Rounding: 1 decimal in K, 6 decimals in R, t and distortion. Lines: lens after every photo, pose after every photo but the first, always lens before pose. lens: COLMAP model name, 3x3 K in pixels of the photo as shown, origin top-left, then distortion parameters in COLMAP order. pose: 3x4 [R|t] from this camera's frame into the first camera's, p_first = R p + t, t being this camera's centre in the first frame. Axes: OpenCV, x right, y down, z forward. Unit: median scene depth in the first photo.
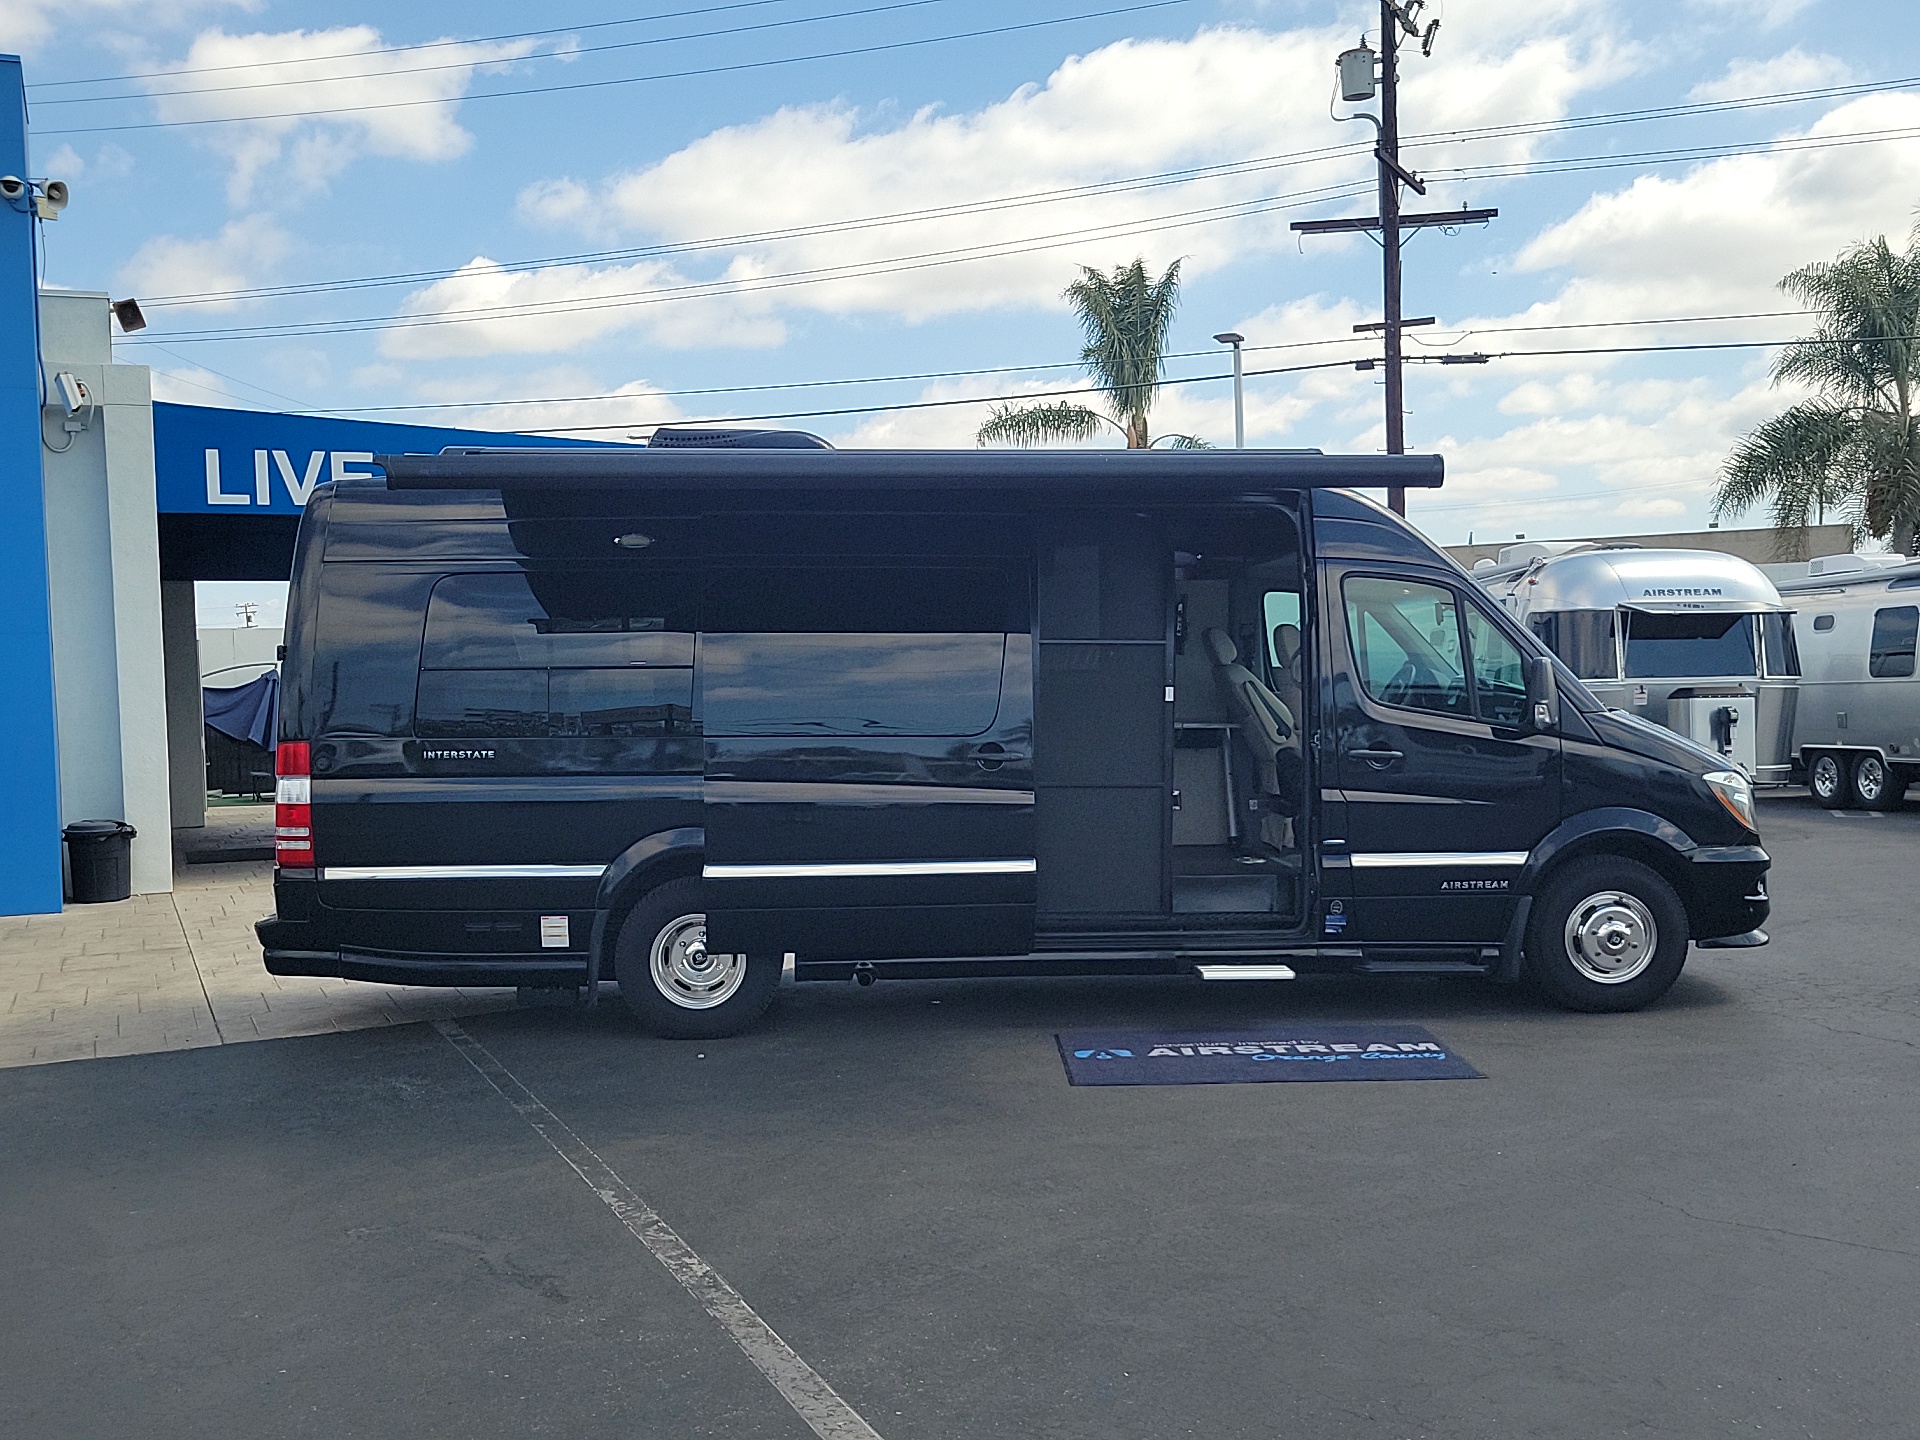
lens RADIAL K [[1478.8, 0, 957.2], [0, 1478.8, 720.5], [0, 0, 1]] dist [0.004096, 0.002156]
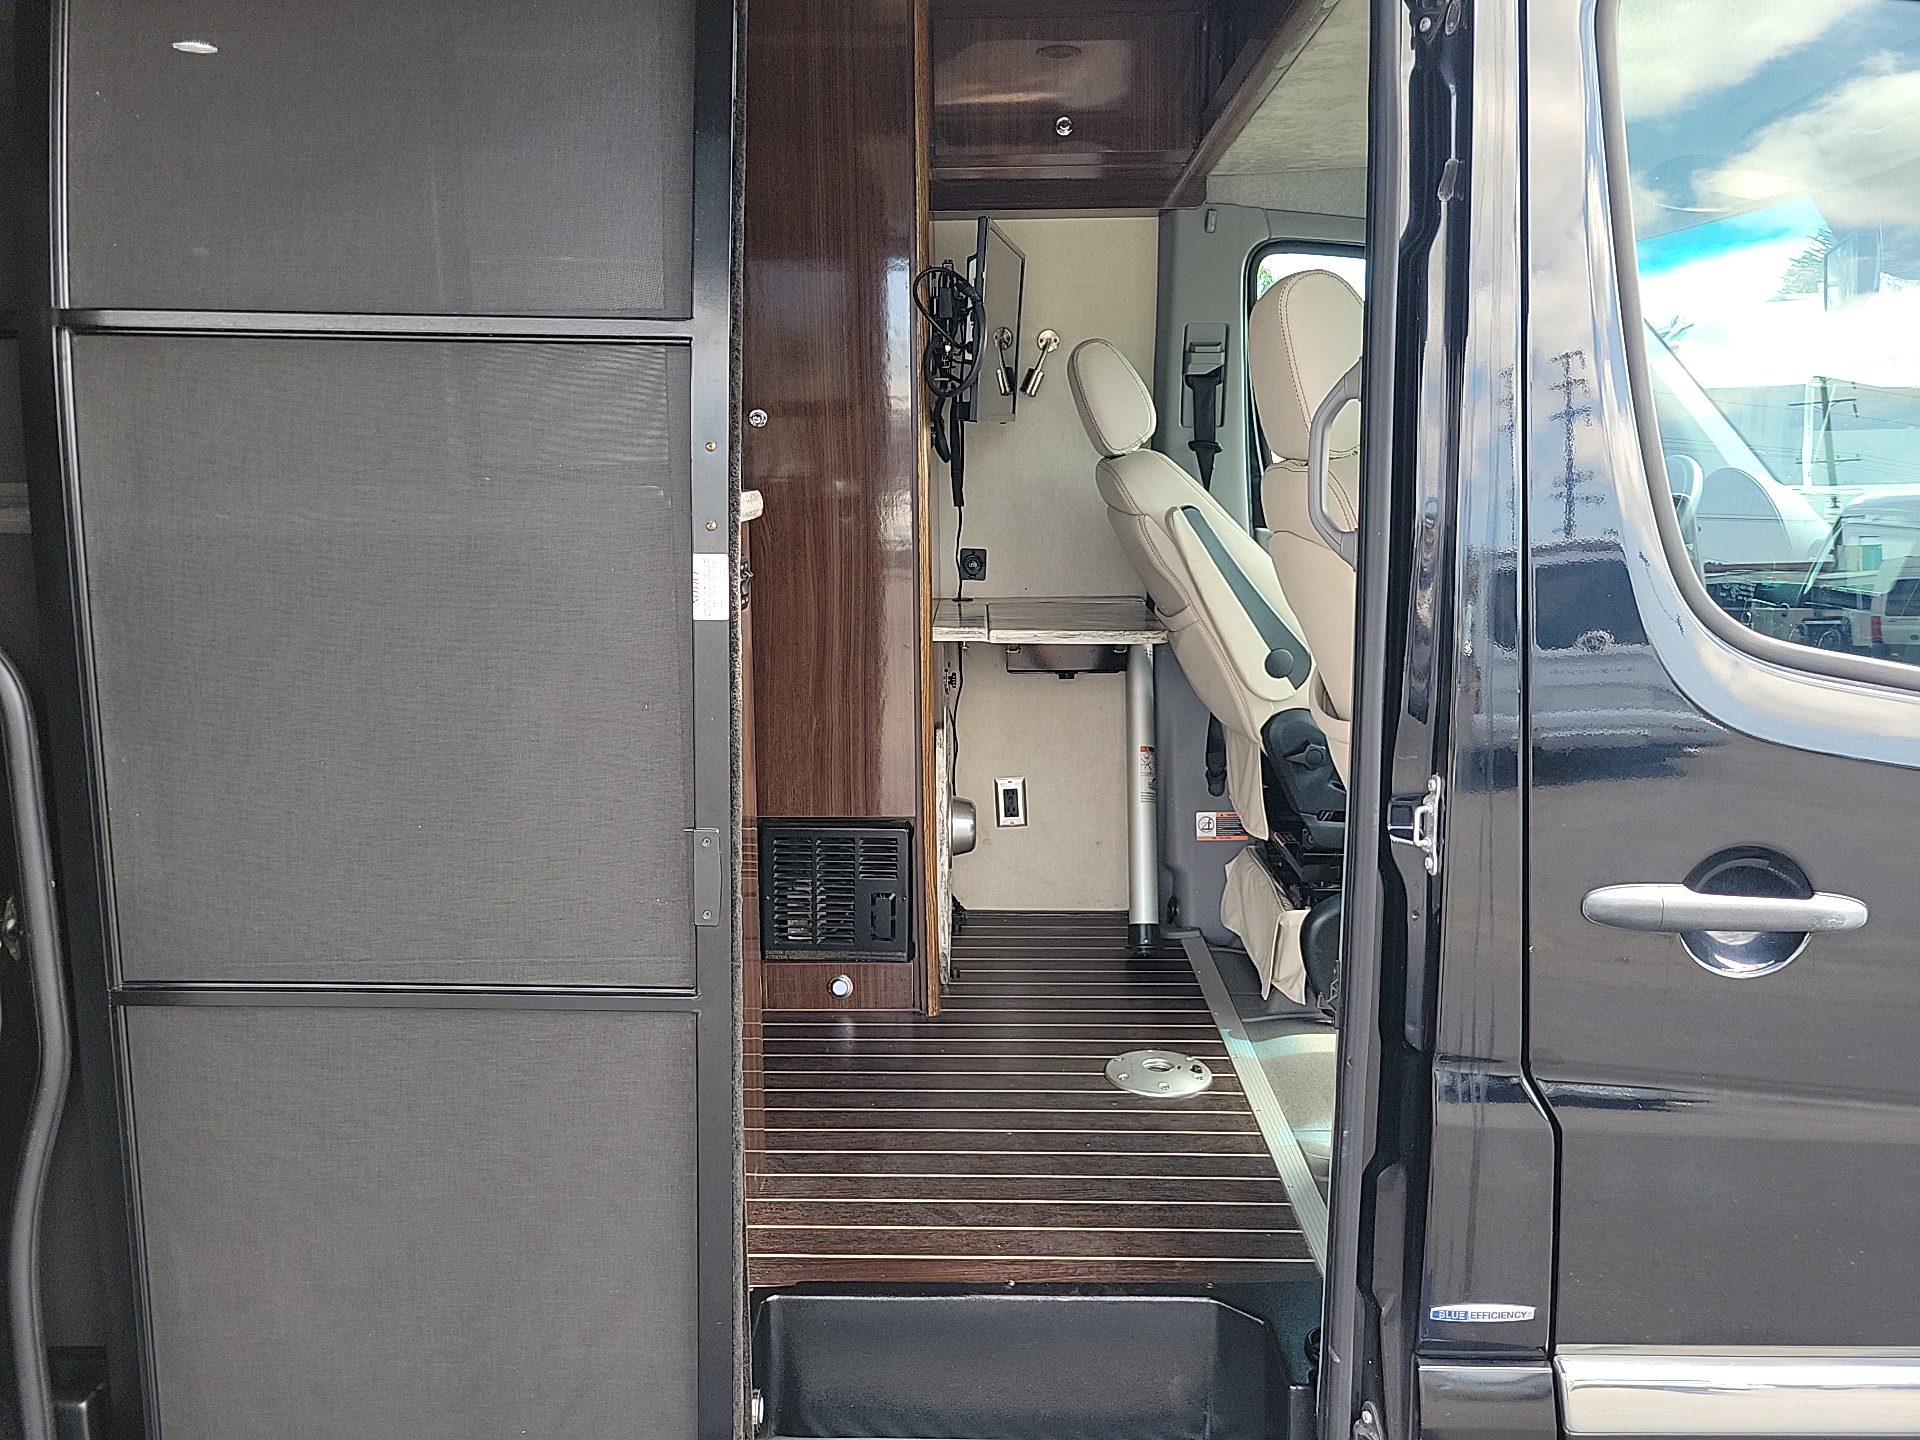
lens RADIAL K [[1478.8, 0, 957.2], [0, 1478.8, 720.5], [0, 0, 1]] dist [0.004096, 0.002156]
pose [[0.999870, 0.007627, -0.014208, 0.151849], [-0.005671, 0.991106, 0.132953, -0.022935], [0.015096, -0.132855, 0.991020, 0.669117]]
